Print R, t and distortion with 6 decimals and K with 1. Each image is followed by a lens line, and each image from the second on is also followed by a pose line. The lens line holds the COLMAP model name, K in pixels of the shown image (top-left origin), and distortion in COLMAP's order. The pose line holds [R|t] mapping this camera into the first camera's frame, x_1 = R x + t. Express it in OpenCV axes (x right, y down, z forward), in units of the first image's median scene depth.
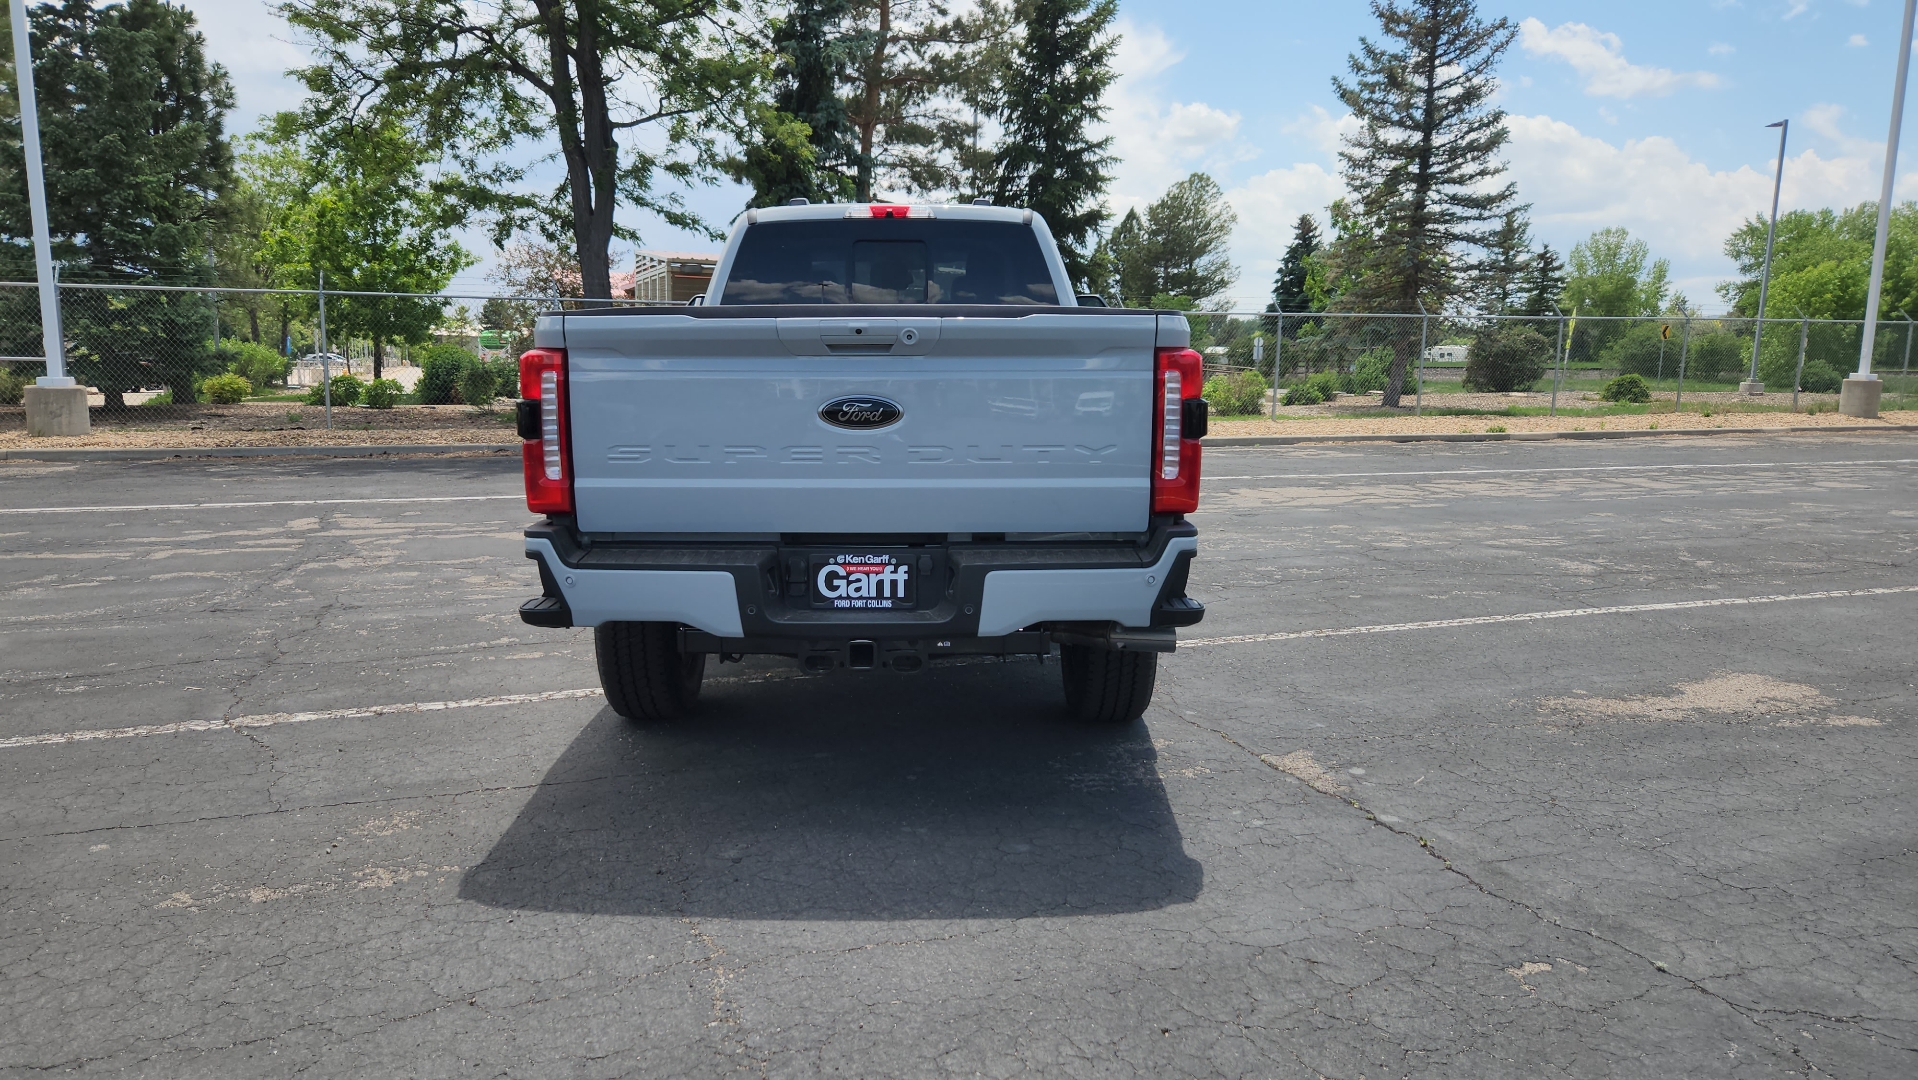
lens RADIAL K [[1281.6, 0, 918.9], [0, 1281.6, 539.1], [0, 0, 1]] dist [0.071883, -0.059601]
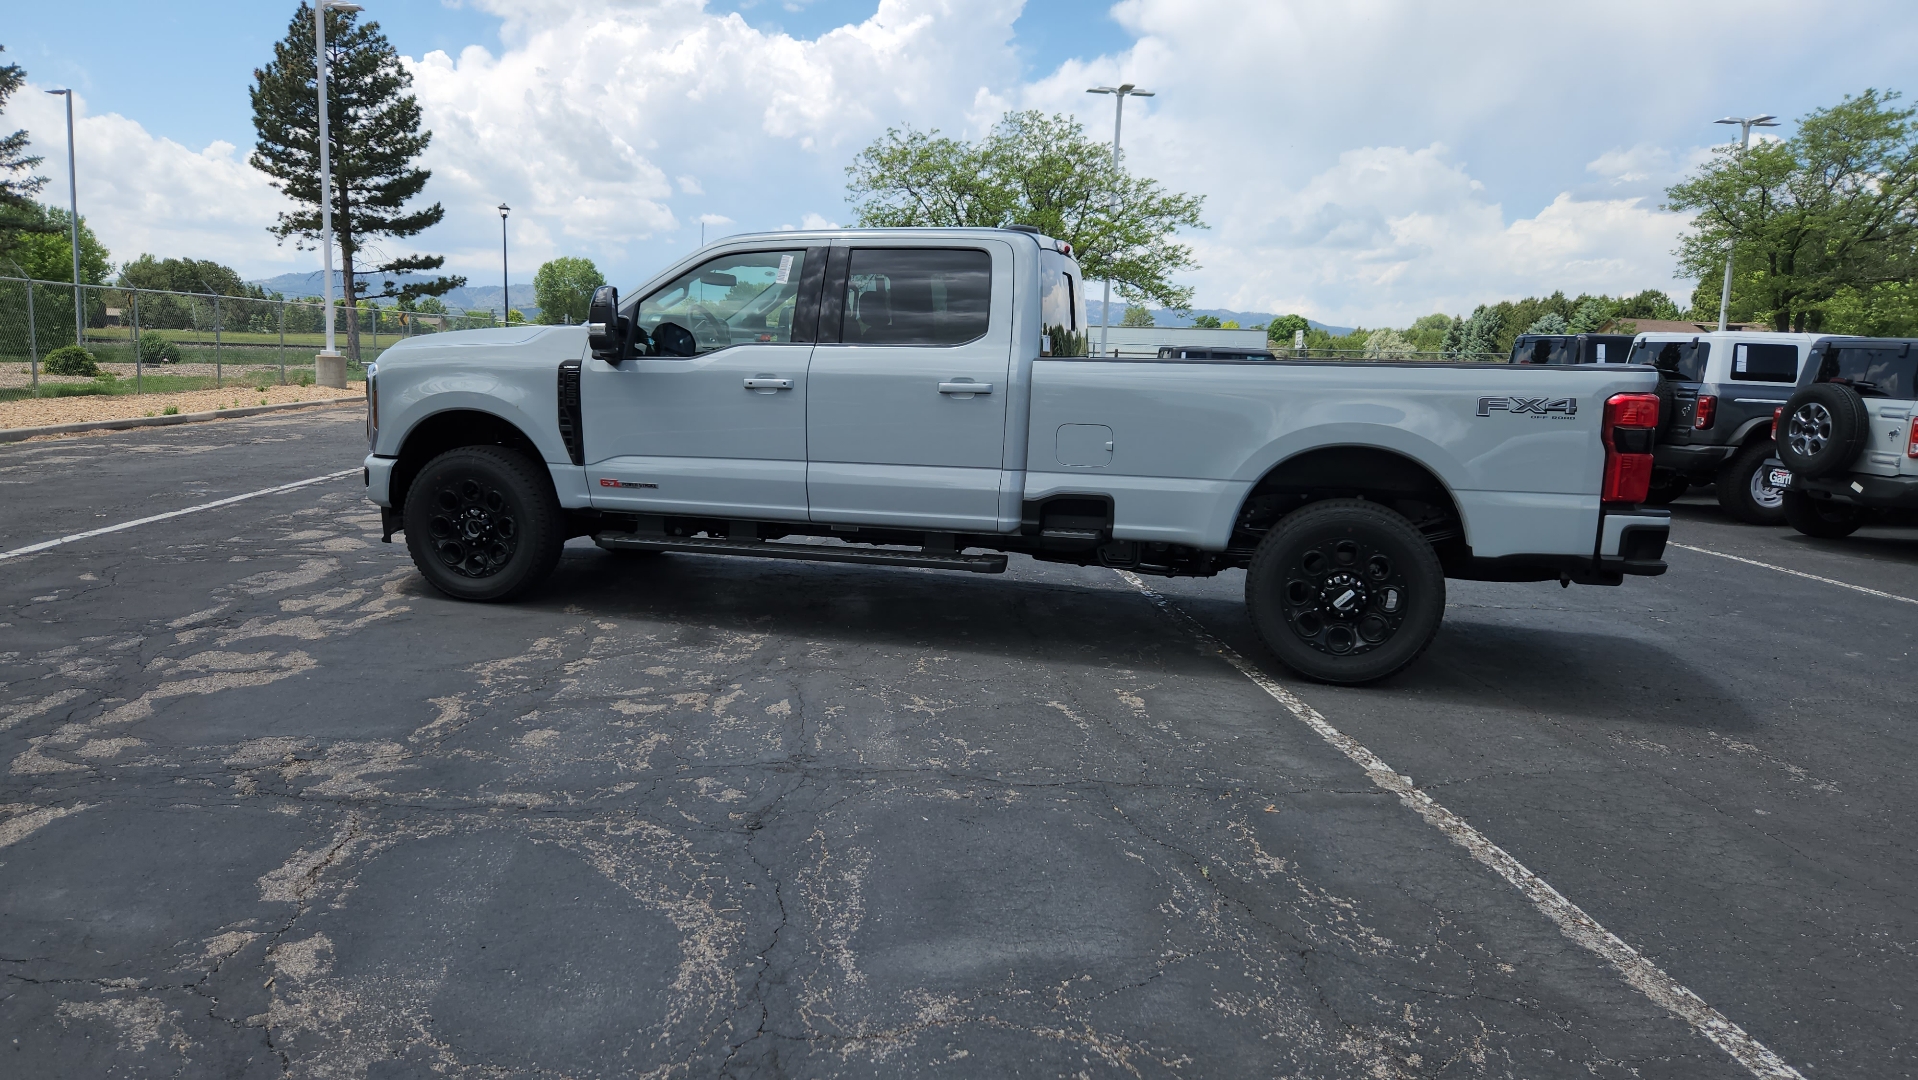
lens RADIAL K [[1278.6, 0, 930.5], [0, 1278.6, 536.4], [0, 0, 1]] dist [0.073051, -0.061805]
pose [[0.247464, -0.136066, 0.959295, -1.422870], [0.109040, 0.987711, 0.111968, -0.175324], [-0.962742, 0.076894, 0.259260, 1.026388]]
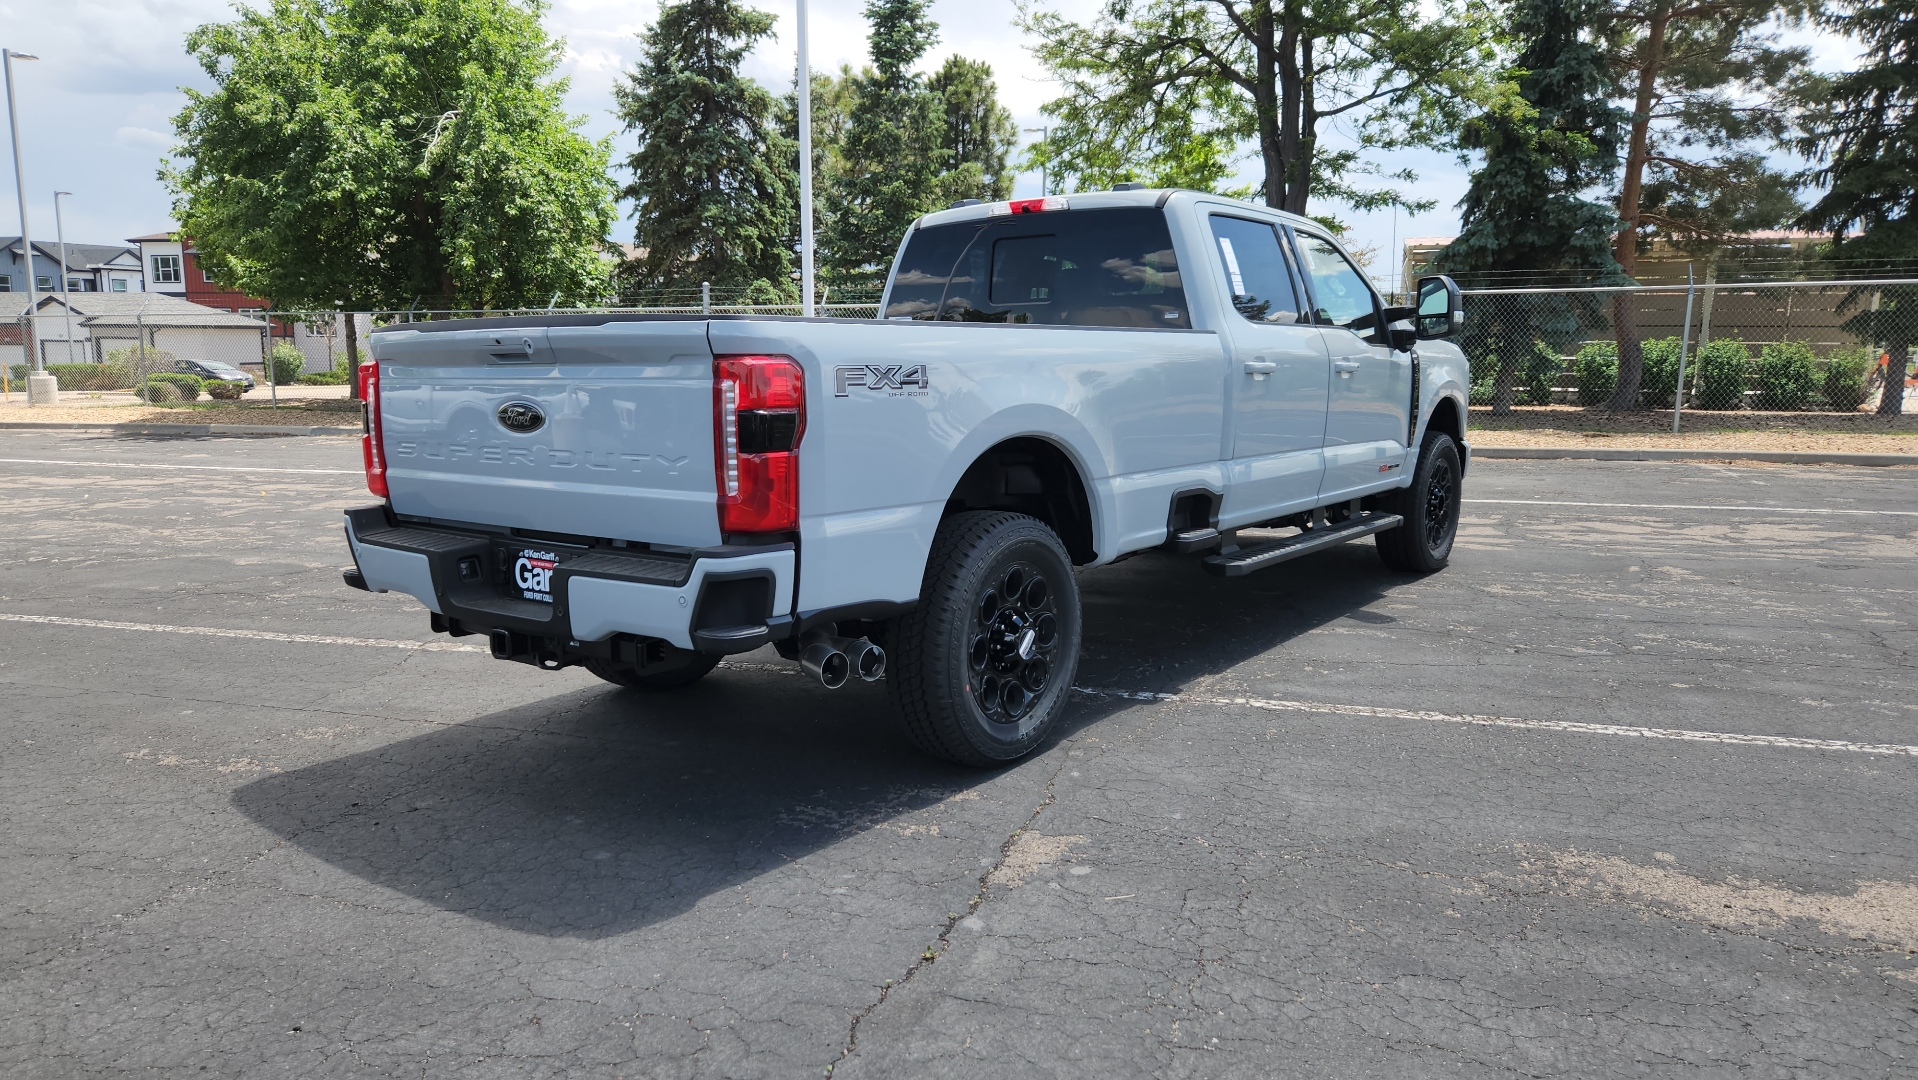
lens RADIAL K [[1285.1, 0, 932.9], [0, 1285.1, 534.9], [0, 0, 1]] dist [0.073273, -0.063830]
pose [[0.795210, 0.072103, -0.602032, 0.631655], [-0.072512, 0.997087, 0.023638, -0.036796], [0.601983, 0.024857, 0.798122, 0.249749]]
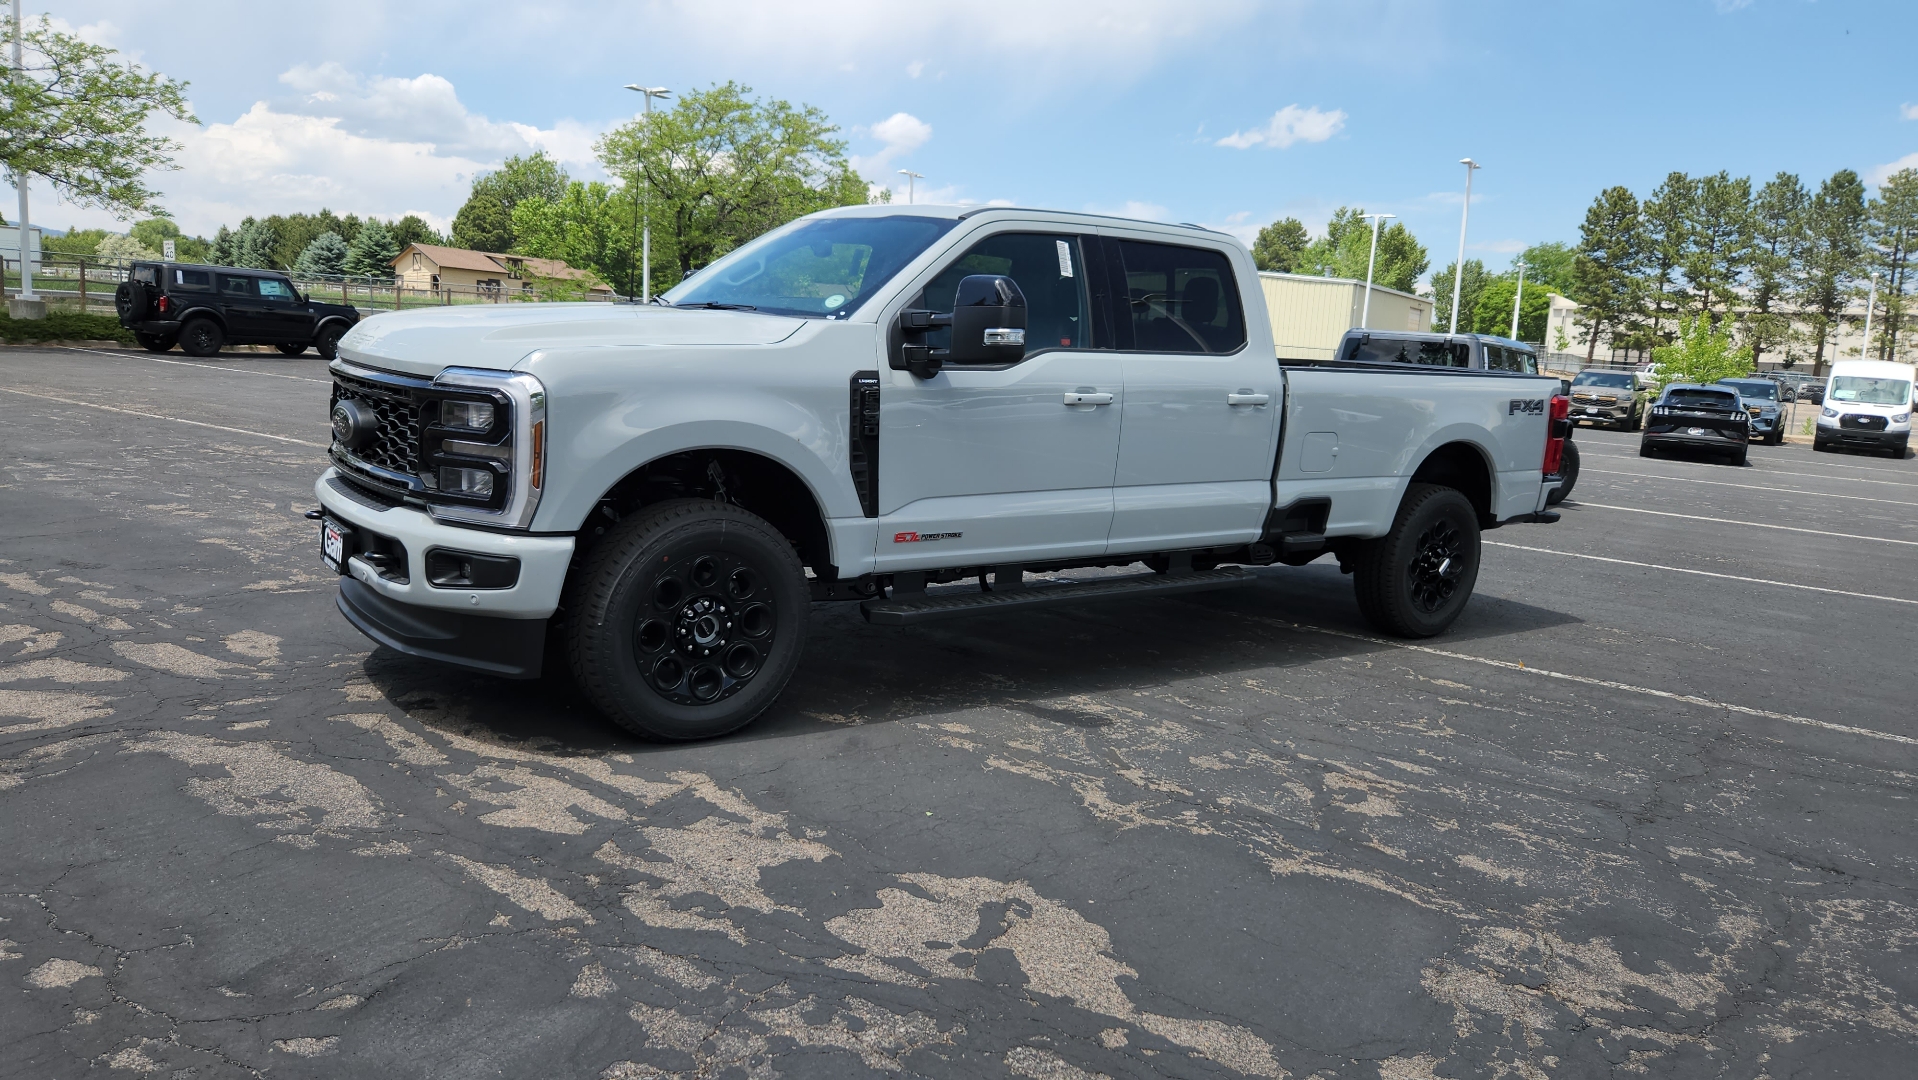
lens RADIAL K [[1292.5, 0, 914.8], [0, 1292.5, 514.4], [0, 0, 1]] dist [0.069610, -0.056700]
pose [[-0.598244, -0.157947, 0.785593, -0.995749], [0.045679, 0.972065, 0.230223, -0.360038], [-0.800011, 0.173615, -0.574317, 2.242853]]
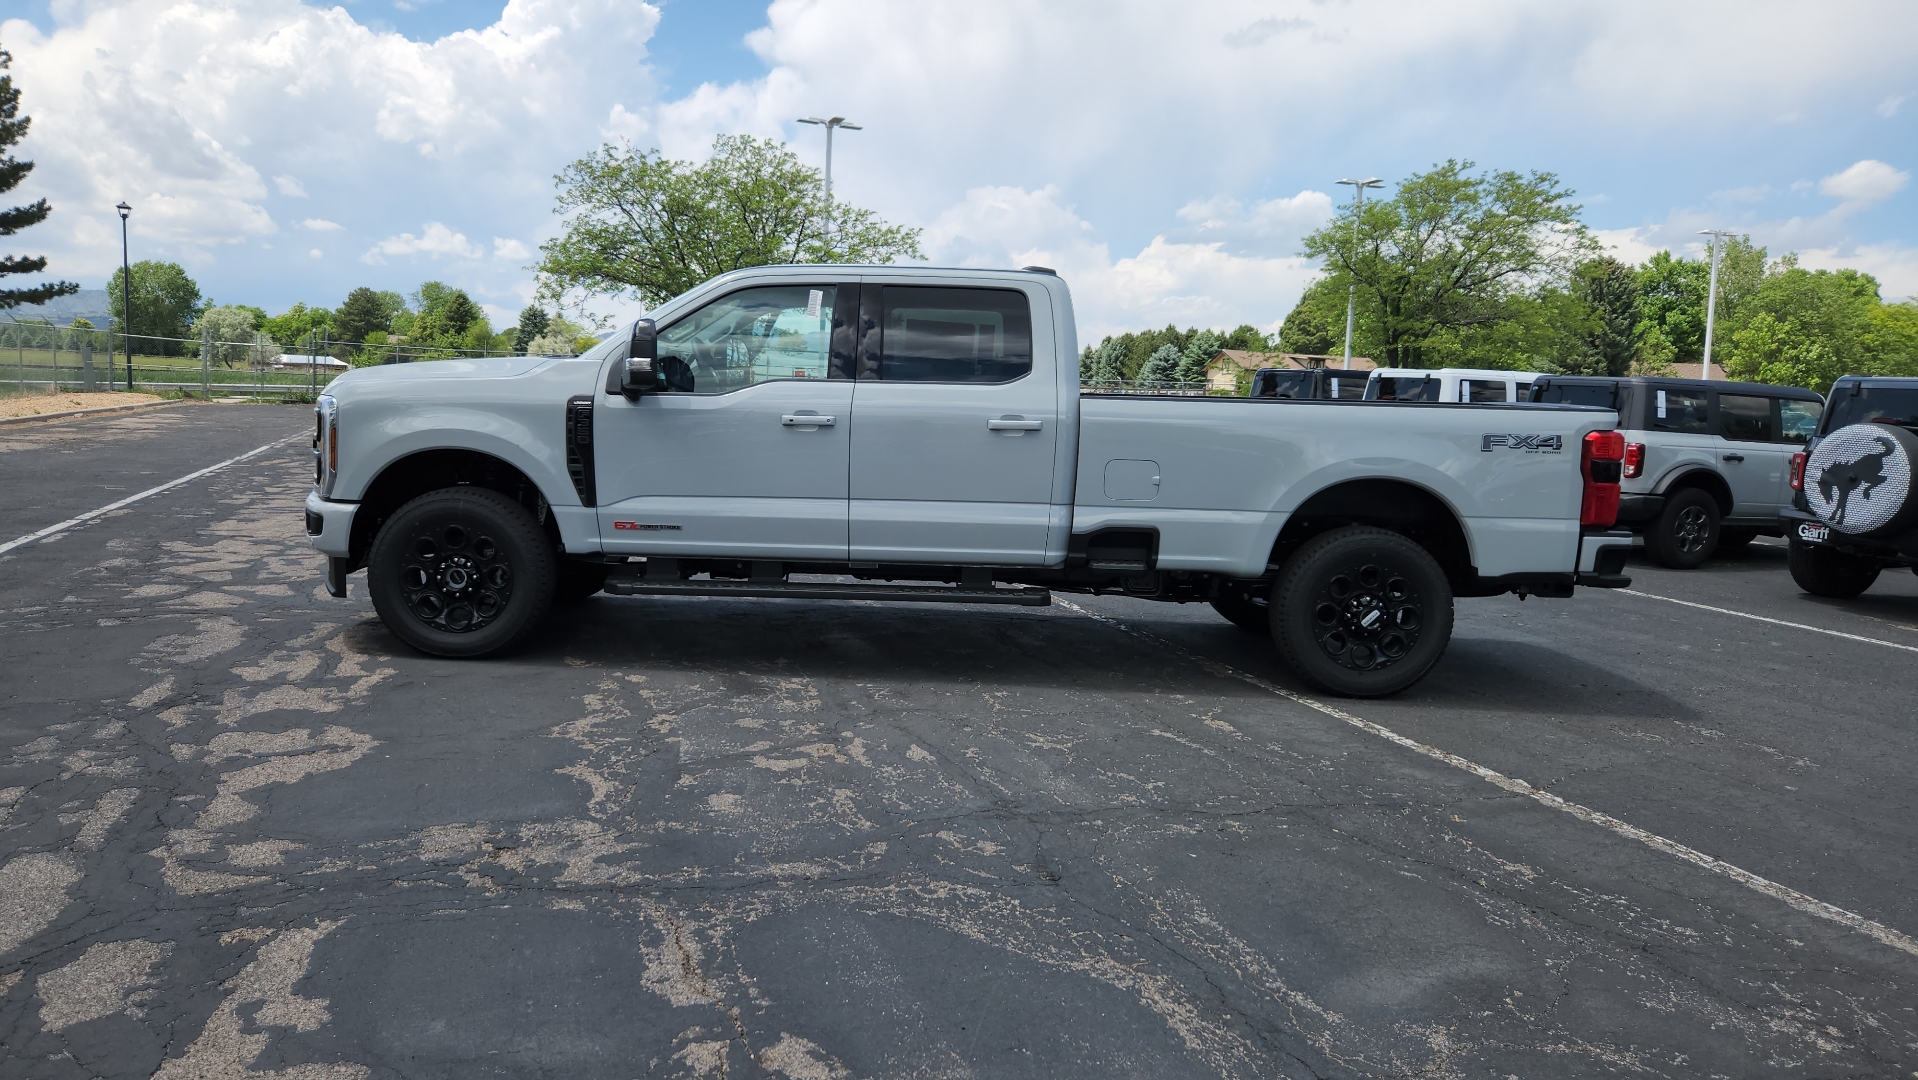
lens RADIAL K [[1279.6, 0, 919.3], [0, 1279.6, 519.1], [0, 0, 1]] dist [0.070448, -0.057552]
pose [[-0.011988, -0.109952, 0.993865, -1.467981], [0.104556, 0.988350, 0.110603, -0.231873], [-0.994447, 0.105241, -0.000352, 1.401625]]
